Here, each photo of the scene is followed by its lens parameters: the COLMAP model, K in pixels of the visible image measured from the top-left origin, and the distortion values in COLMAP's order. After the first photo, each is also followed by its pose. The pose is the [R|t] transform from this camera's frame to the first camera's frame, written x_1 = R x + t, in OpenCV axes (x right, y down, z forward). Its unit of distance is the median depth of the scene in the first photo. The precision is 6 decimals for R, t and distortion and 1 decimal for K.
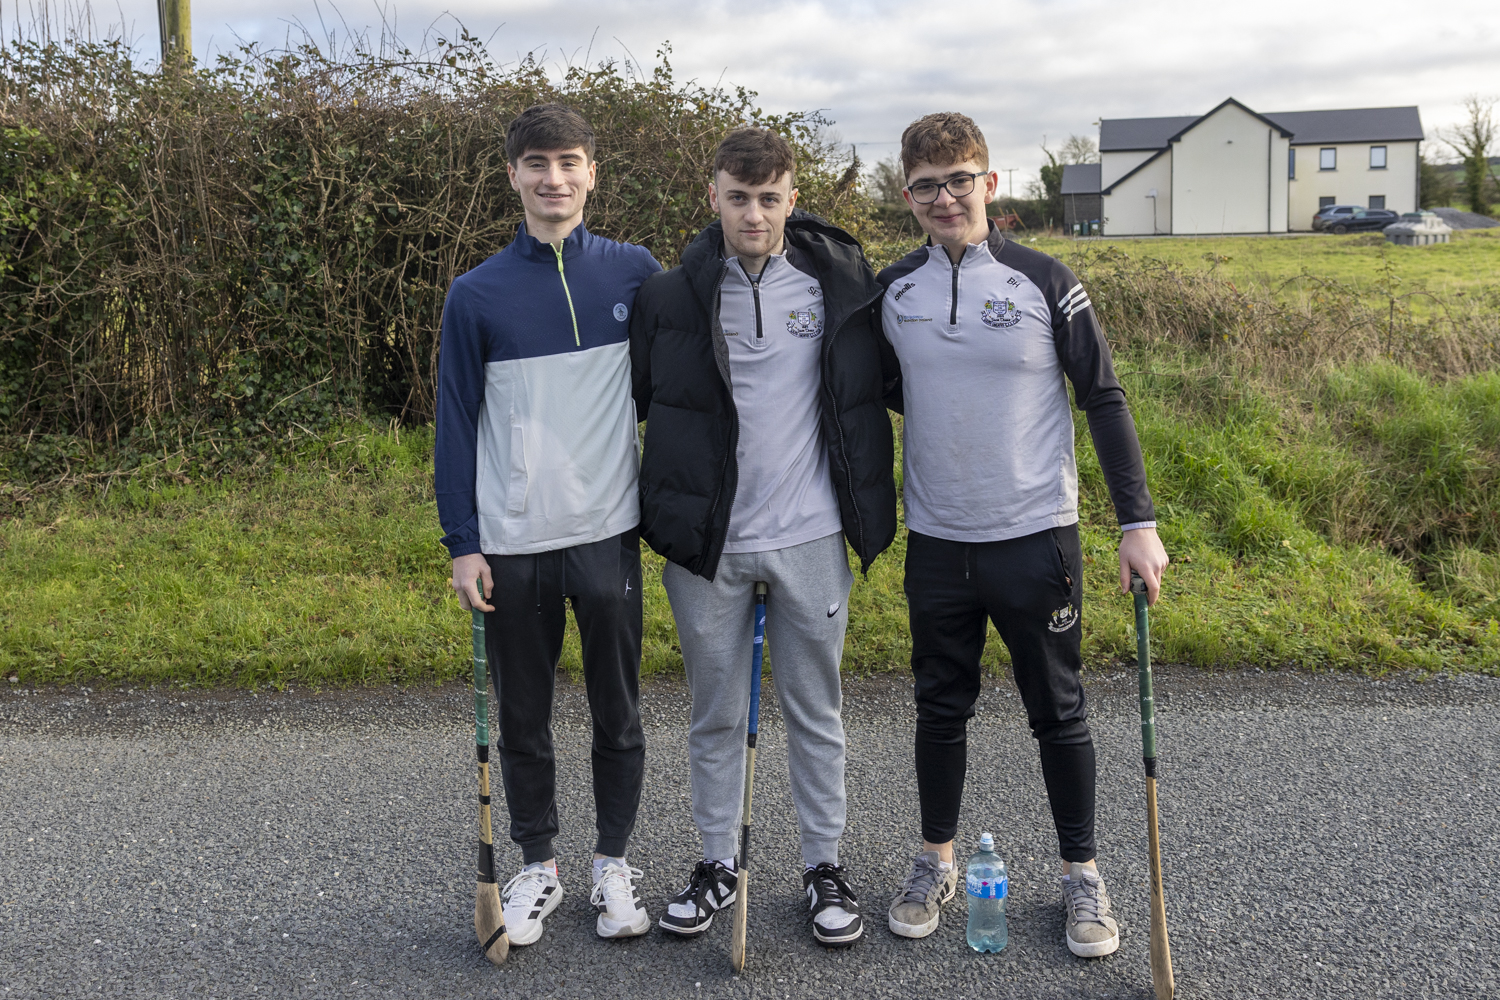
lens RADIAL K [[1164.6, 0, 736.3], [0, 1164.6, 499.2], [0, 0, 1]] dist [-0.007822, 0.002269]
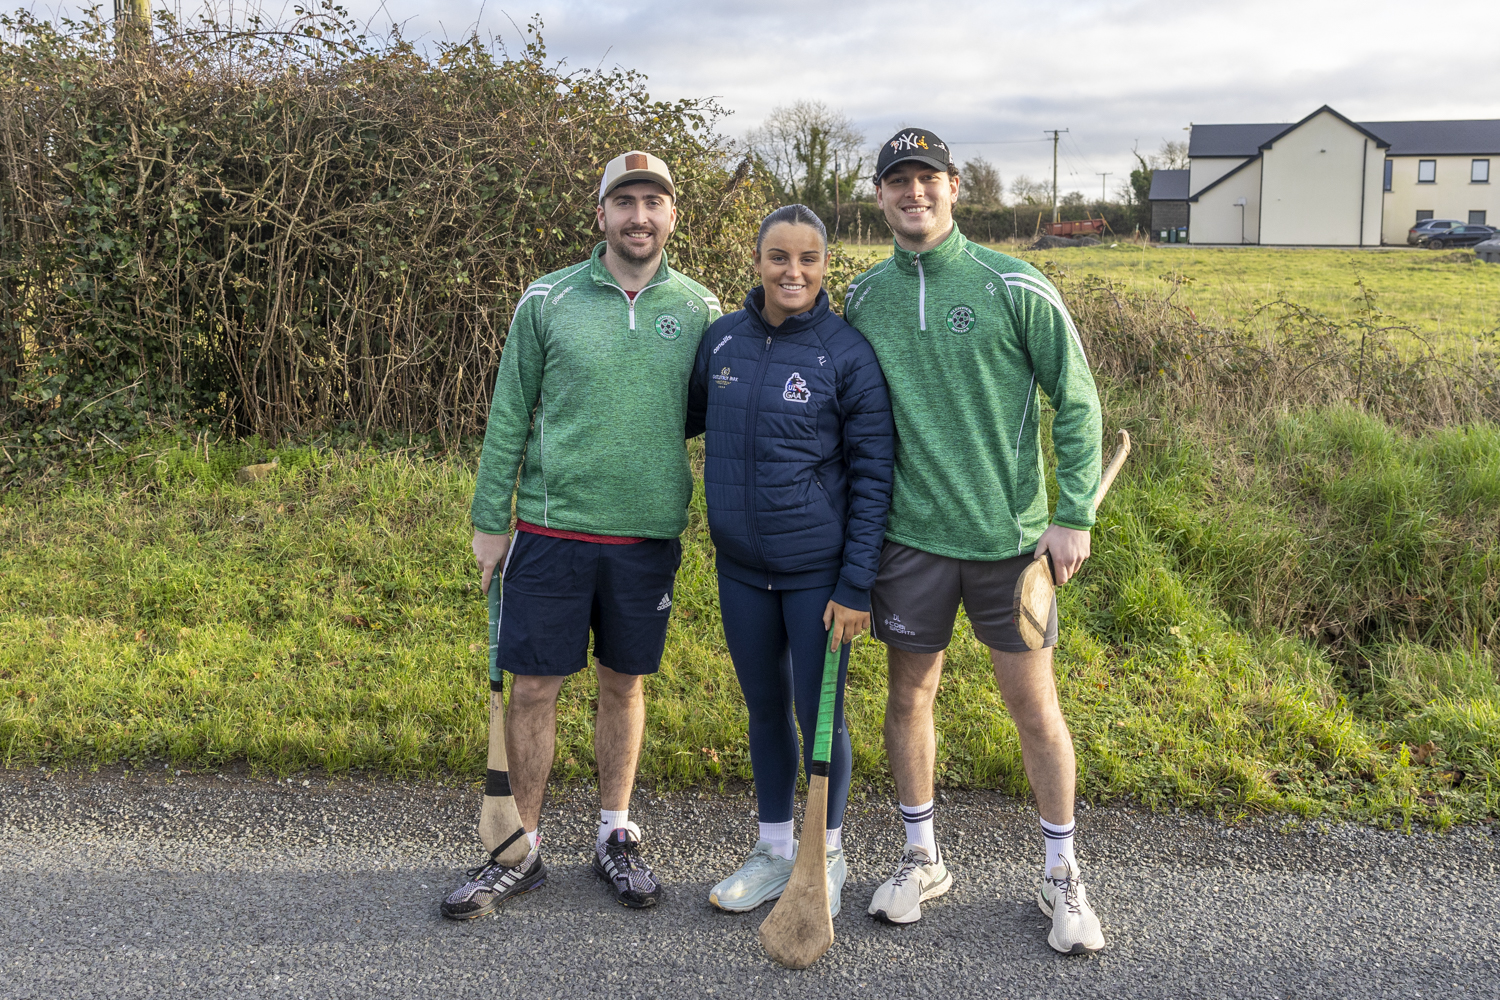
lens RADIAL K [[1171.8, 0, 764.0], [0, 1171.8, 491.8], [0, 0, 1]] dist [0.001054, 0.002774]
pose [[0.998496, 0.039391, -0.038141, 0.163000], [-0.039534, 0.999214, -0.003010, -0.036335], [0.037993, 0.004513, 0.999268, 0.121515]]
